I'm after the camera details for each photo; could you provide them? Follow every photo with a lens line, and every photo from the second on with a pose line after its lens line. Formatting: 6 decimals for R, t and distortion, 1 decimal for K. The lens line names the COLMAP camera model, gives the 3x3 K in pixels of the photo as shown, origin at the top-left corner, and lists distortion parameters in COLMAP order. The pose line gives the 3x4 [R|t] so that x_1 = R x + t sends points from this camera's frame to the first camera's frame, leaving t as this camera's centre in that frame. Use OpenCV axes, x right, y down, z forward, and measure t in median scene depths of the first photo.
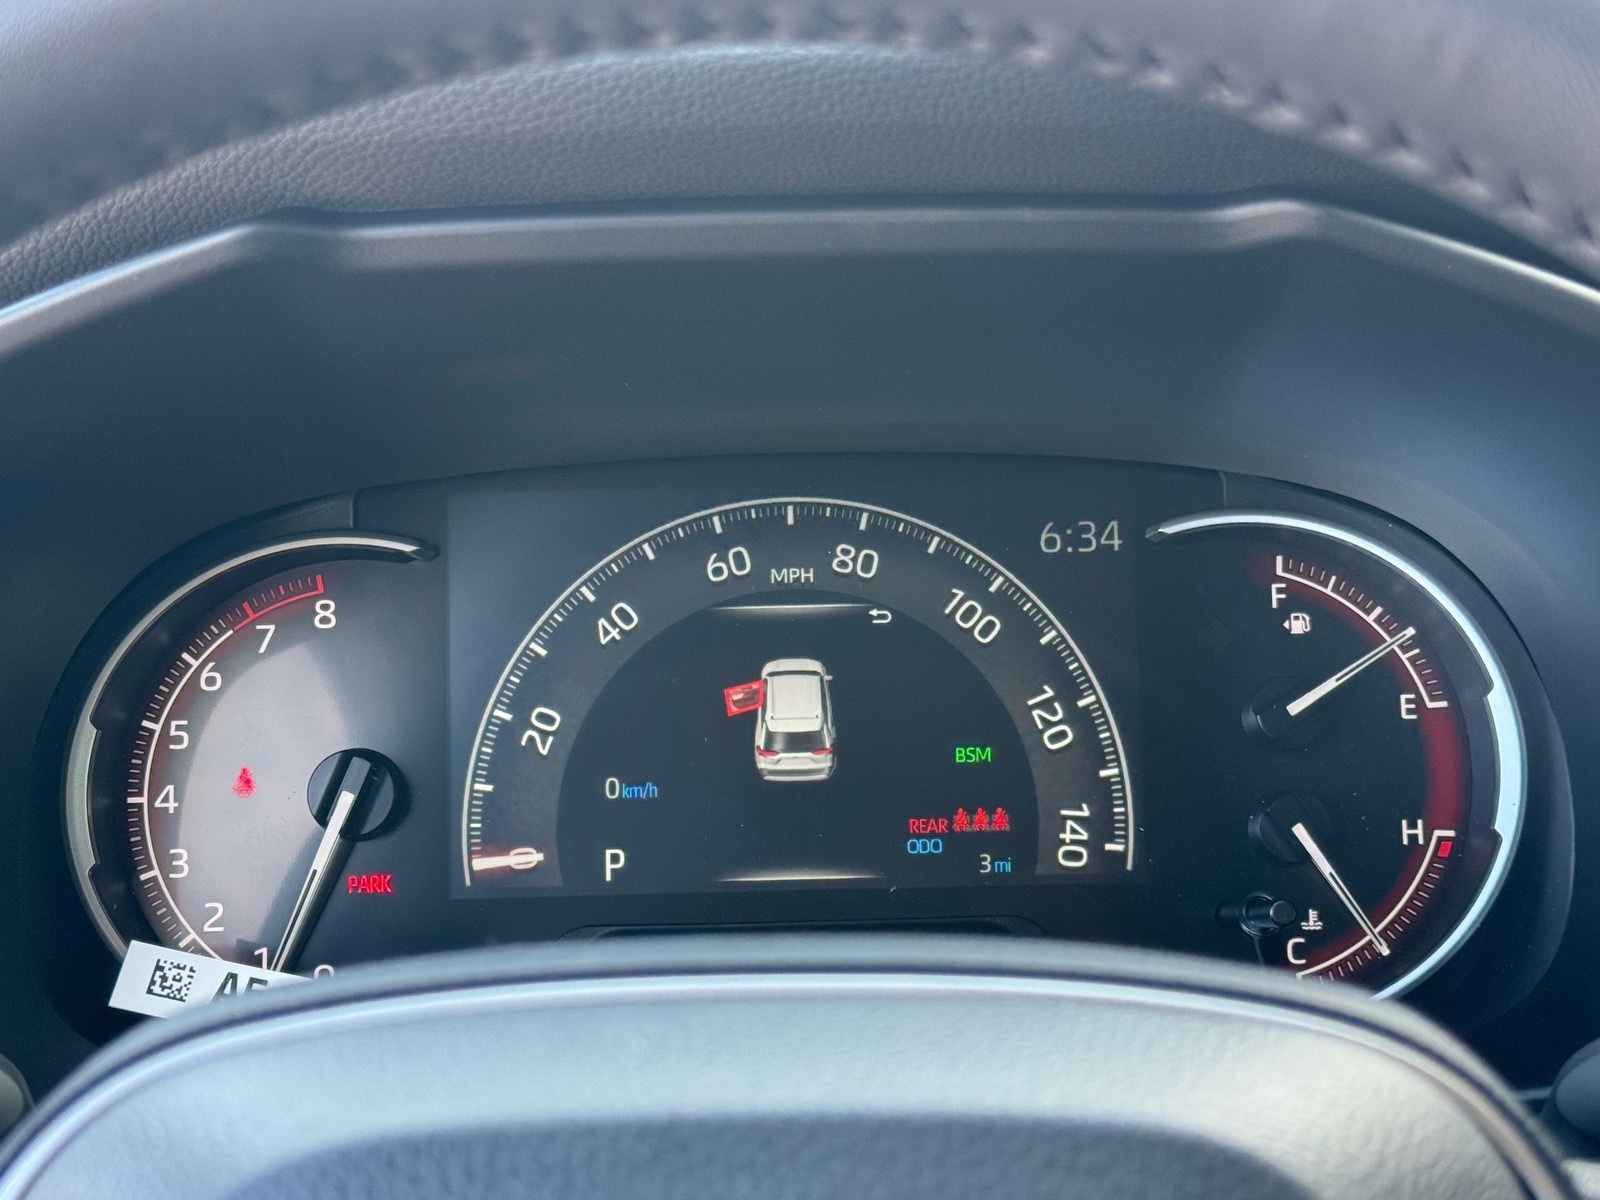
lens RADIAL K [[2609.4, 0, 812.8], [0, 2609.4, 596.1], [0, 0, 1]] dist [0.139851, 0.000000]
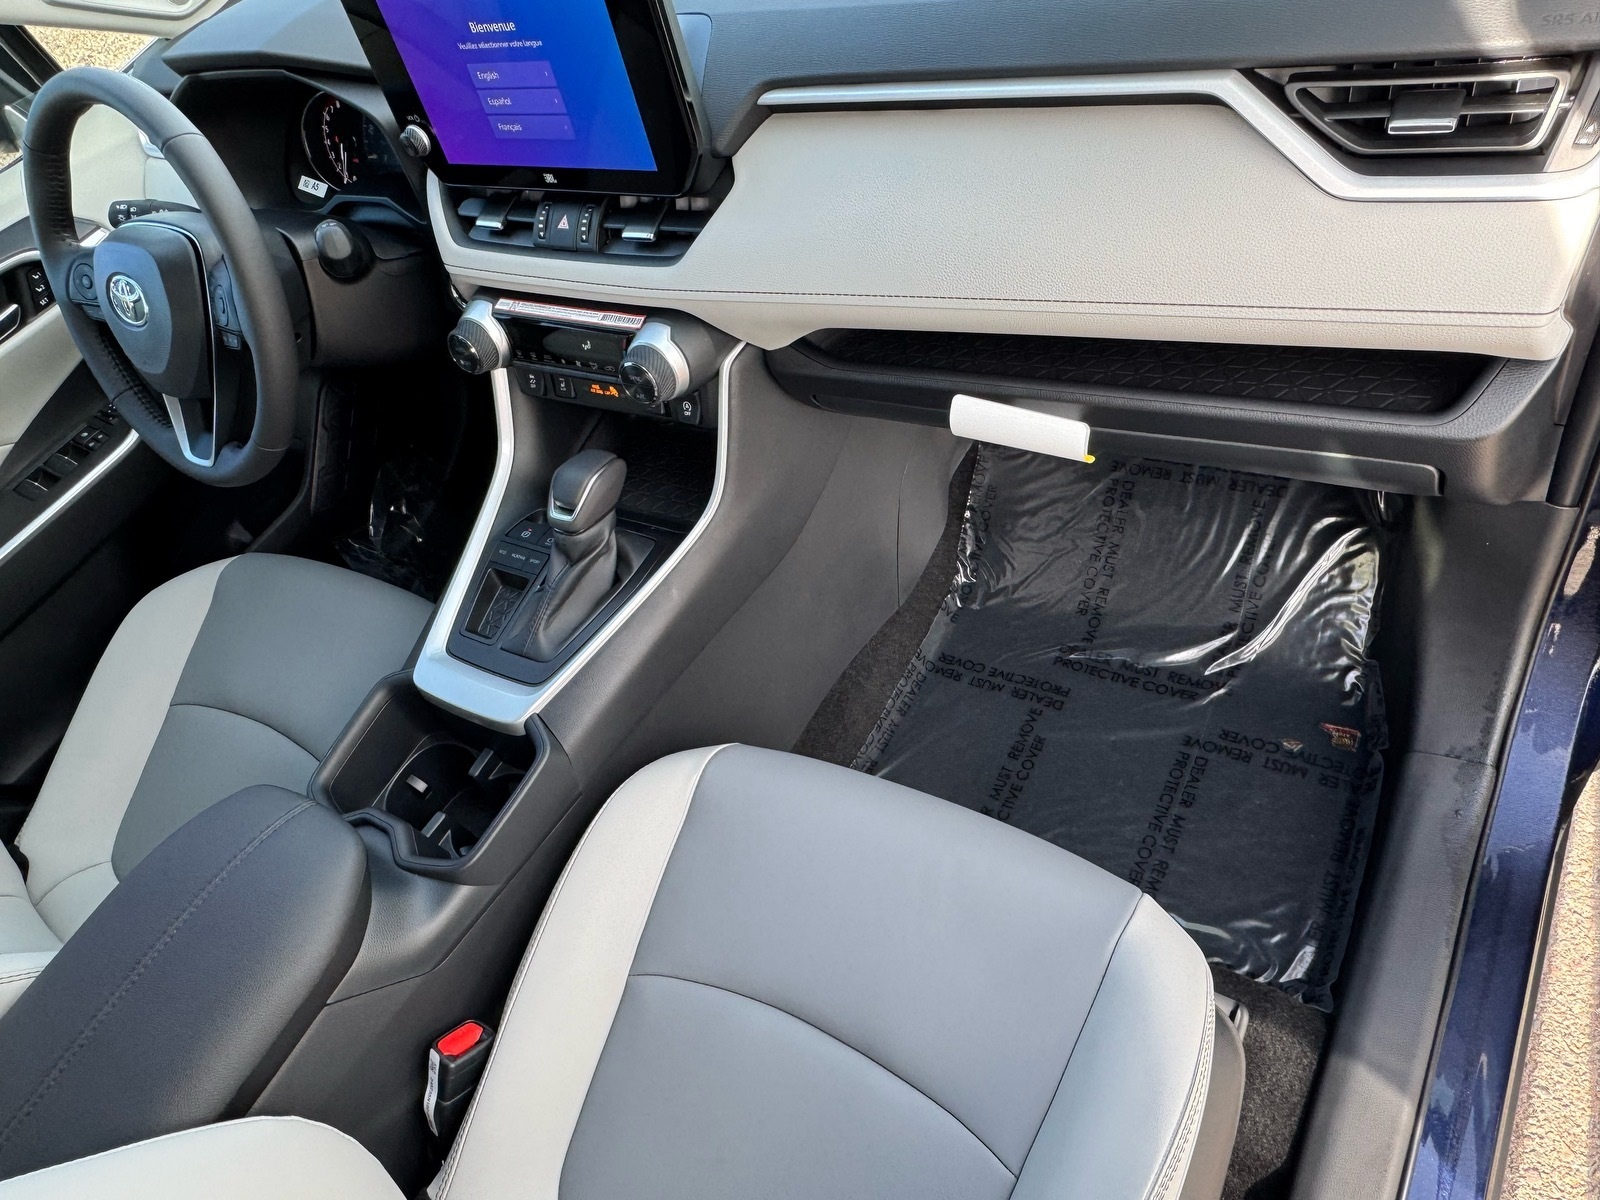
lens RADIAL K [[1071.2, 0, 786.0], [0, 1071.2, 591.2], [0, 0, 1]] dist [0.004706, 0.002619]
pose [[0.822547, 0.243011, -0.514162, 1.844735], [0.109409, 0.819595, 0.562399, -0.297798], [0.558074, -0.518854, 0.647568, -0.362124]]
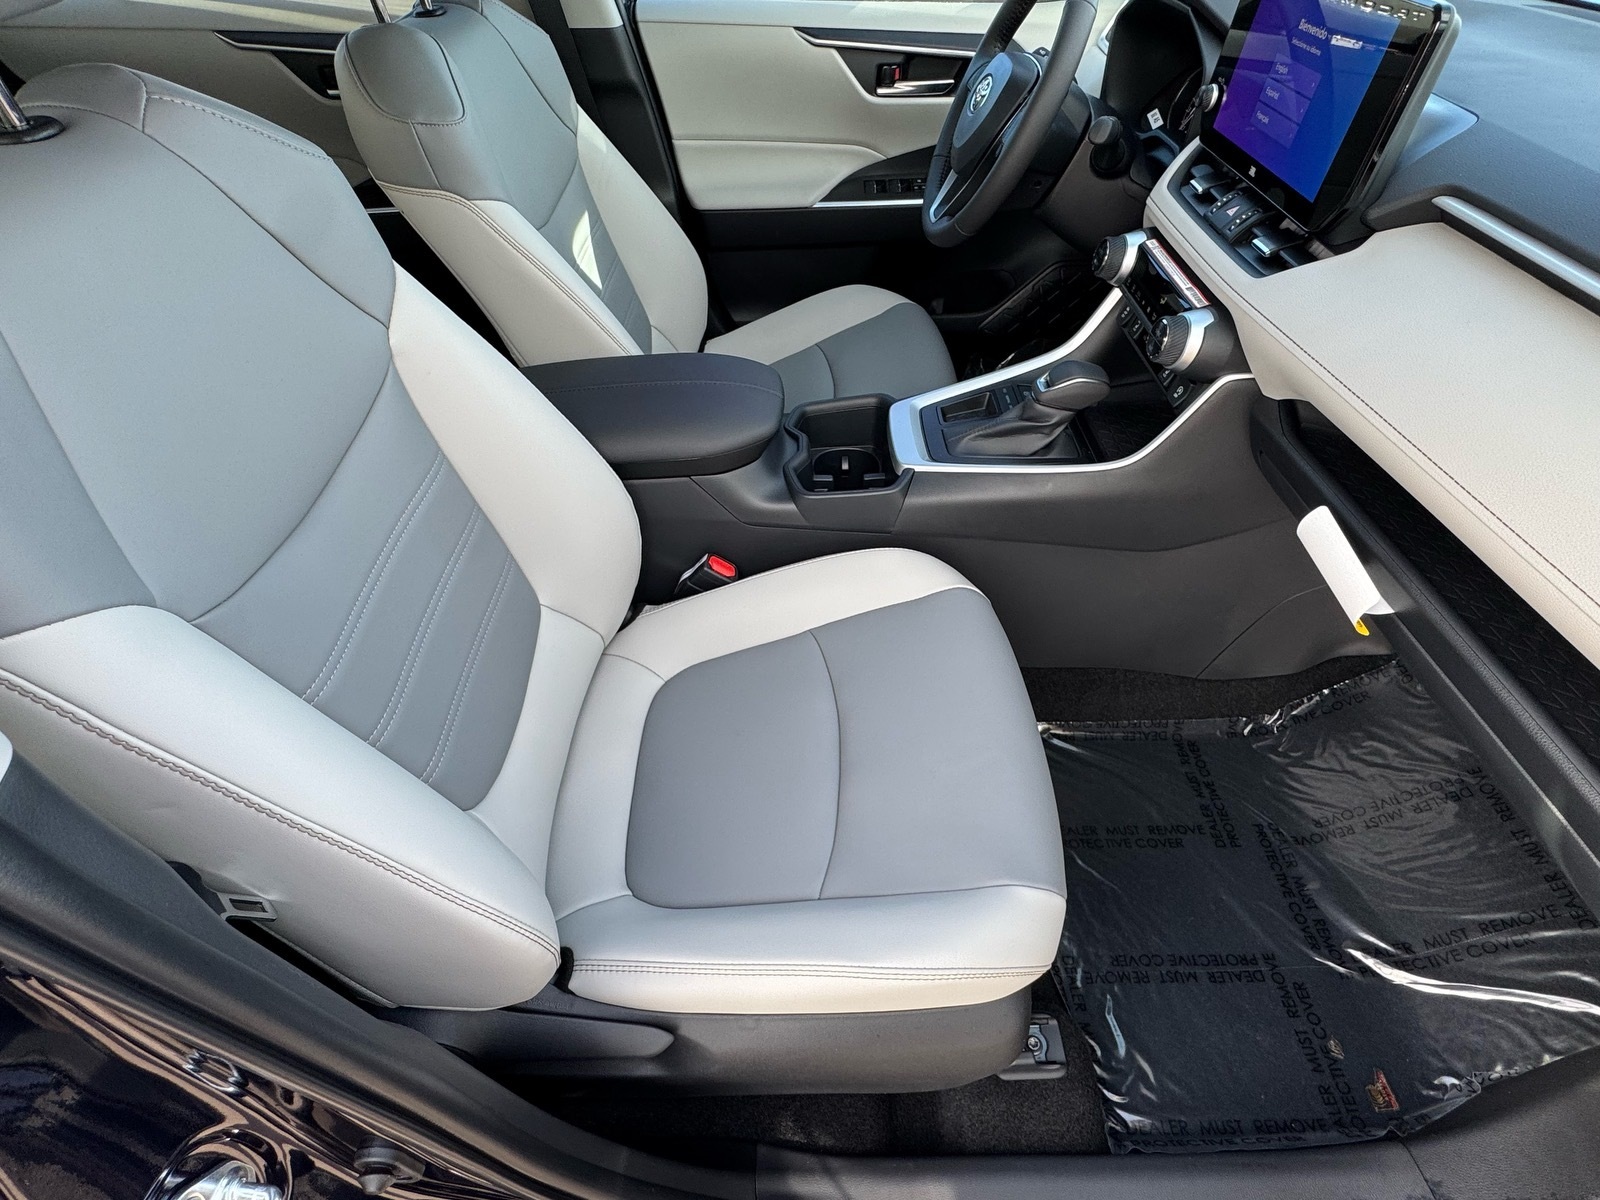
lens RADIAL K [[807.8, 0, 803.5], [0, 807.8, 597.3], [0, 0, 1]] dist [0.001115, -0.000023]
pose [[-0.006663, 0.703874, -0.710293, 2.146951], [-0.265165, 0.683637, 0.679947, -0.197798], [0.964180, 0.192876, 0.182088, -0.114137]]
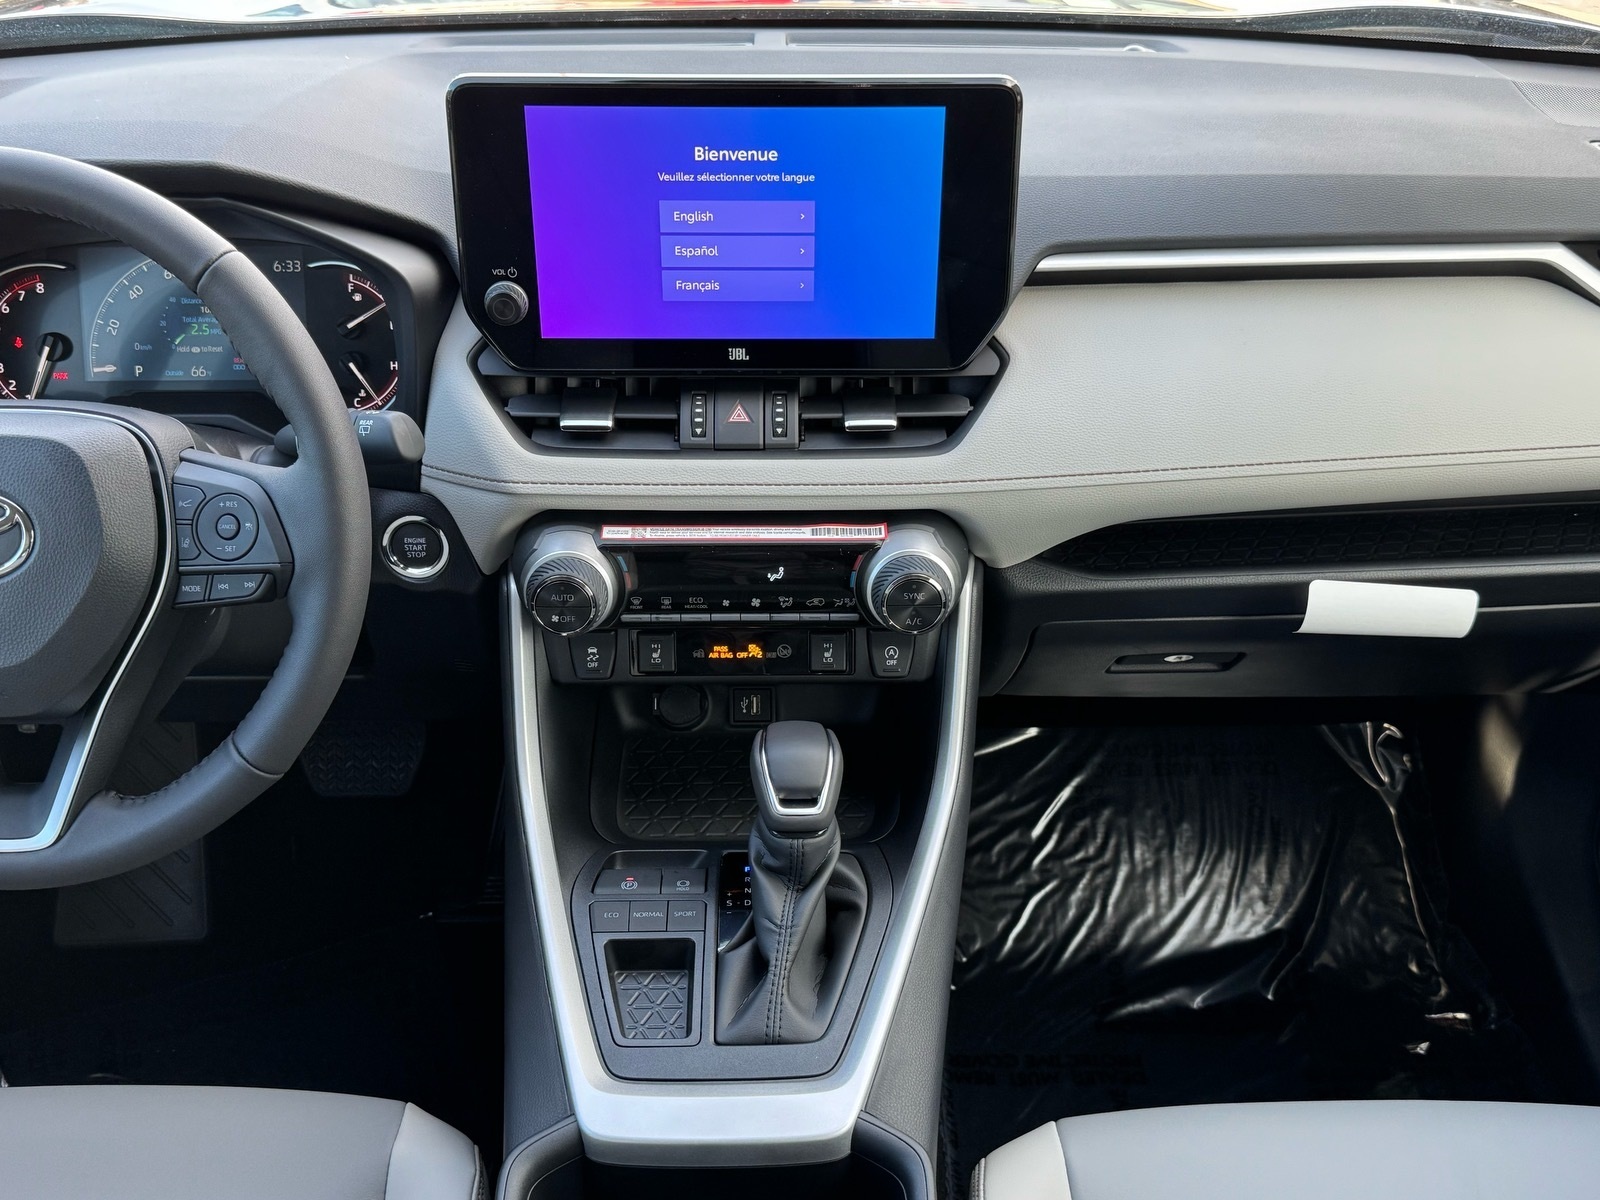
lens RADIAL K [[1632.6, 0, 786.3], [0, 1632.6, 613.0], [0, 0, 1]] dist [0.097966, 0.000000]
pose [[0.999925, 0.012276, 0.000323, 0.698465], [-0.011934, 0.965163, 0.261378, -0.146066], [0.002897, -0.261362, 0.965236, -0.988551]]
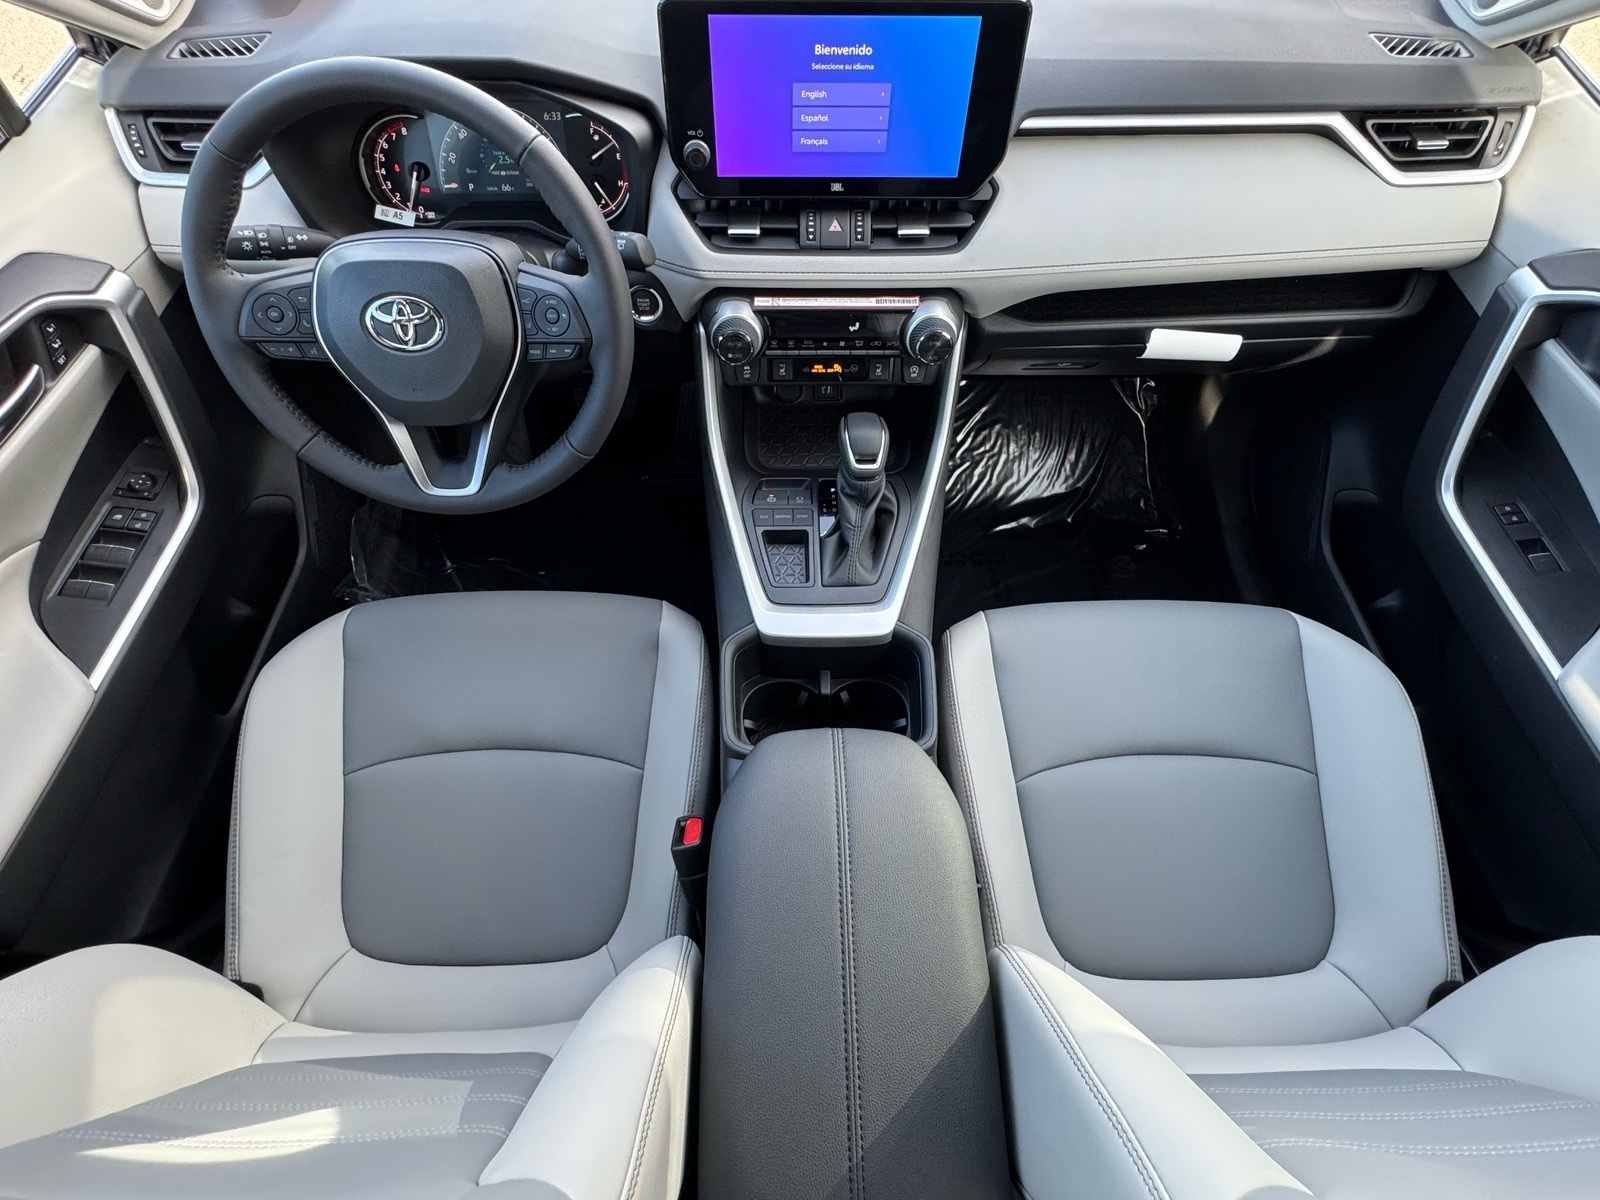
lens RADIAL K [[807.8, 0, 790.2], [0, 807.8, 597.2], [0, 0, 1]] dist [0.001115, -0.000023]
pose [[0.999869, 0.013080, 0.009496, 0.560853], [-0.016156, 0.790292, 0.612518, -0.252289], [0.000507, -0.612591, 0.790400, -0.795173]]
